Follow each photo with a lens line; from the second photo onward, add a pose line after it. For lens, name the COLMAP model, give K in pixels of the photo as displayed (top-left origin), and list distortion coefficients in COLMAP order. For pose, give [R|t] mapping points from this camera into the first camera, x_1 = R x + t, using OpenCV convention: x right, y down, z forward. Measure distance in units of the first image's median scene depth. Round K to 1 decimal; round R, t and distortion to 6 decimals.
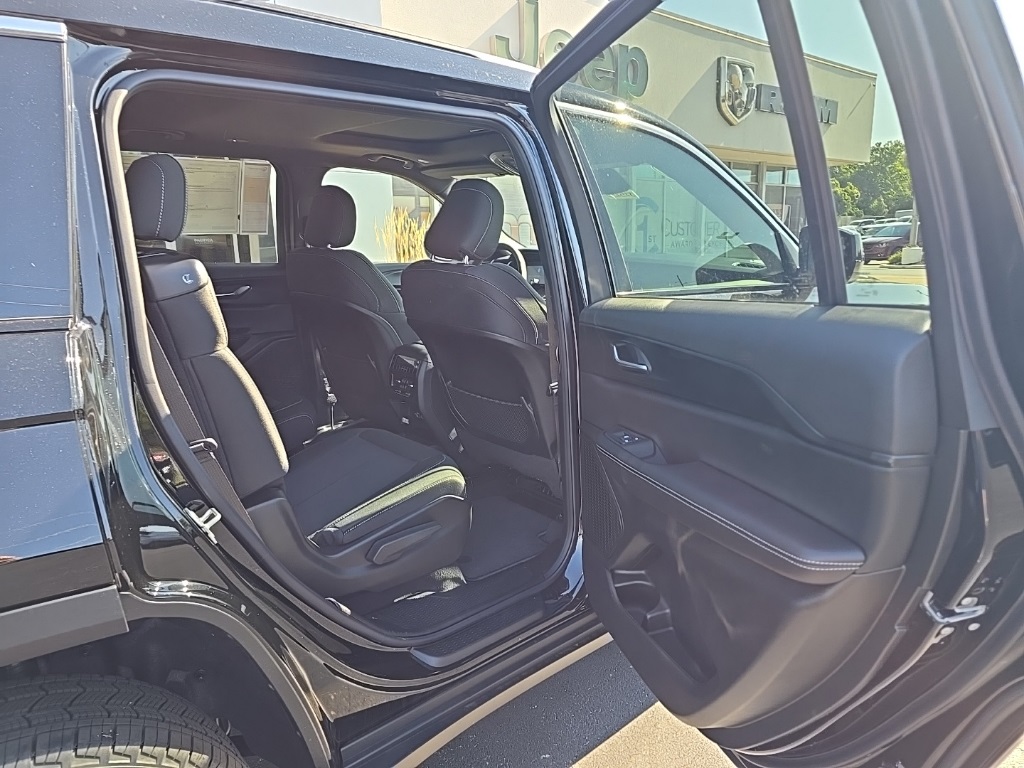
lens RADIAL K [[691.6, 0, 512.0], [0, 691.6, 384.0], [0, 0, 1]] dist [0.066895, -0.076428]
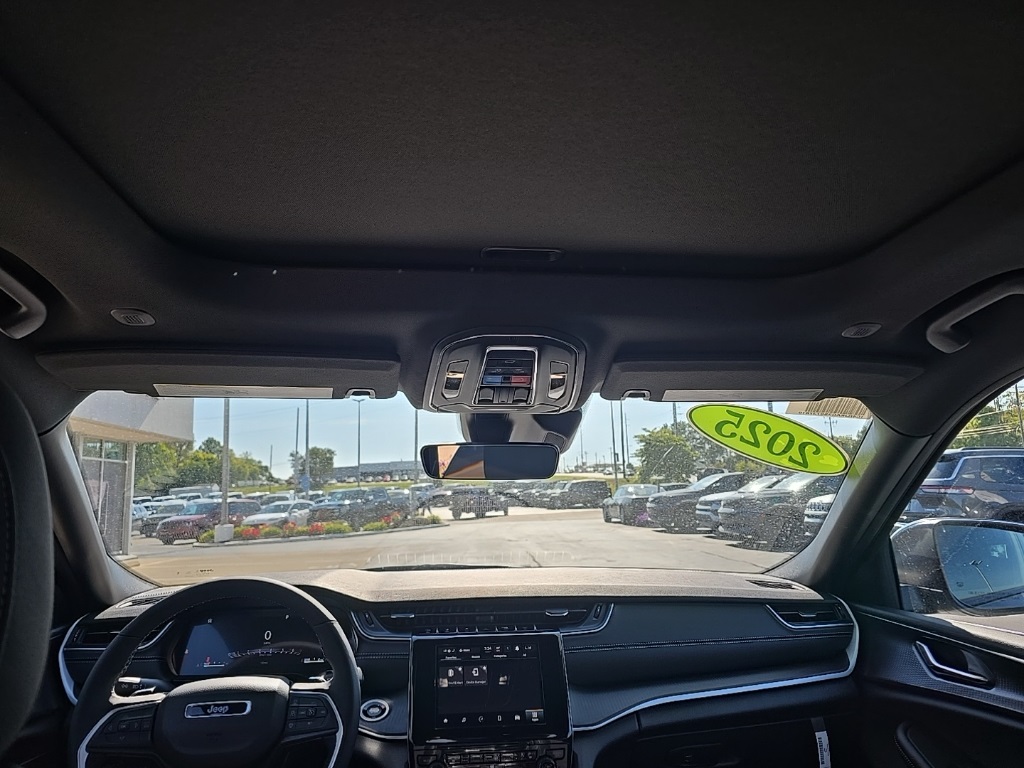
lens RADIAL K [[691.6, 0, 512.0], [0, 691.6, 384.0], [0, 0, 1]] dist [0.066895, -0.076428]
pose [[0.573392, 0.126793, 0.809411, -0.040821], [0.190818, 0.940114, -0.282444, -0.029479], [-0.796750, 0.316402, 0.514859, 0.117136]]
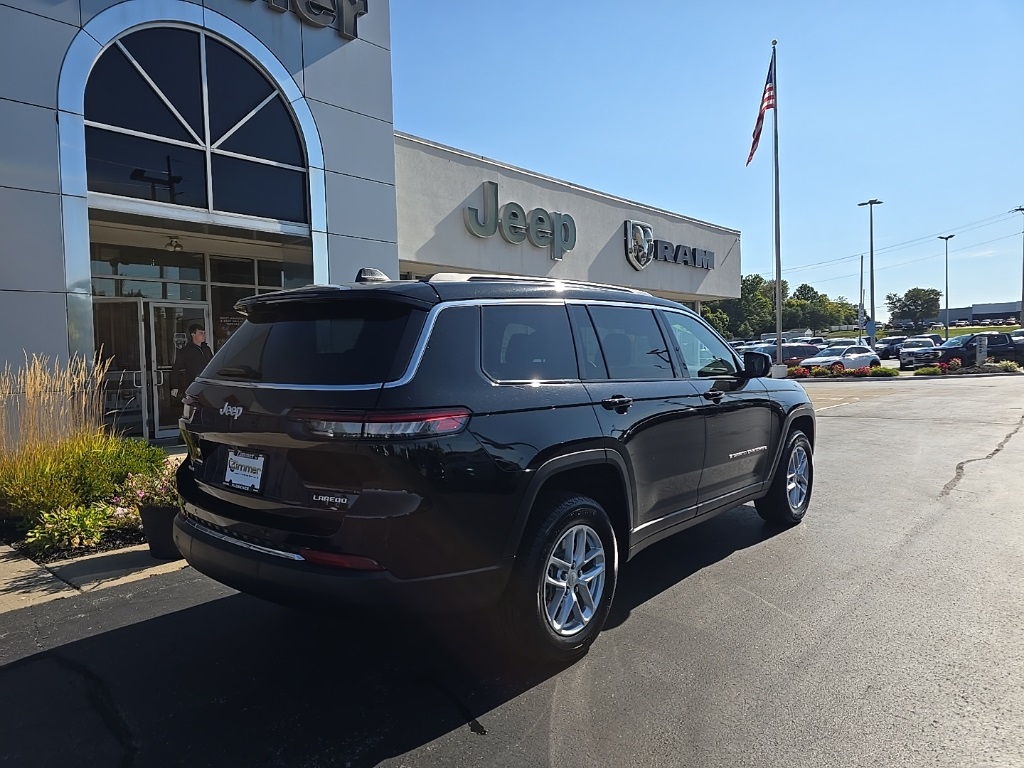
lens RADIAL K [[691.6, 0, 512.0], [0, 691.6, 384.0], [0, 0, 1]] dist [0.066895, -0.076428]
pose [[0.989081, -0.010872, 0.146973, -0.080466], [0.035501, 0.985485, -0.166009, 0.027170], [-0.143034, 0.169414, 0.975110, -0.130580]]
